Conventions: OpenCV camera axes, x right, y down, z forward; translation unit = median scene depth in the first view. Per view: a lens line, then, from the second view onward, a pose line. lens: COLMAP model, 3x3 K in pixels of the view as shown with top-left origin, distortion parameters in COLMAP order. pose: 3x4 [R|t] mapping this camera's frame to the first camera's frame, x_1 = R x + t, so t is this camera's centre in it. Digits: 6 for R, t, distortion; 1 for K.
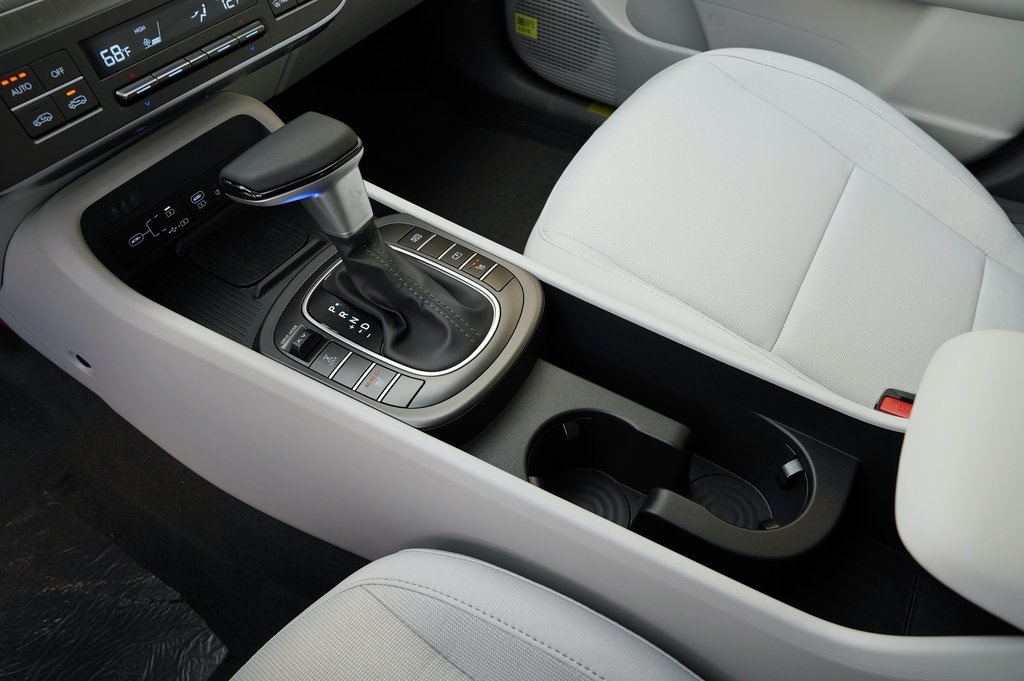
lens RADIAL K [[715.9, 0, 516.9], [0, 715.9, 344.0], [0, 0, 1]] dist [-0.139294, 0.098862]
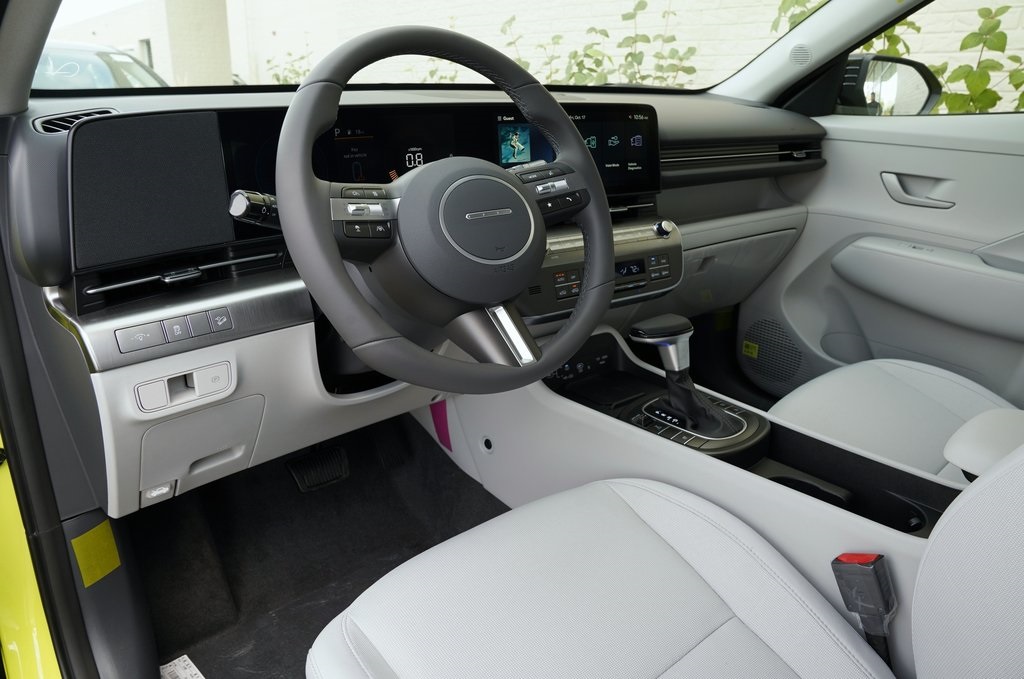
lens RADIAL K [[715.9, 0, 516.9], [0, 715.9, 343.0], [0, 0, 1]] dist [-0.139294, 0.098862]
pose [[0.956004, 0.117204, -0.268922, -0.111018], [-0.237429, 0.847535, -0.474670, 0.687954], [0.172288, 0.517637, 0.838075, -0.672880]]
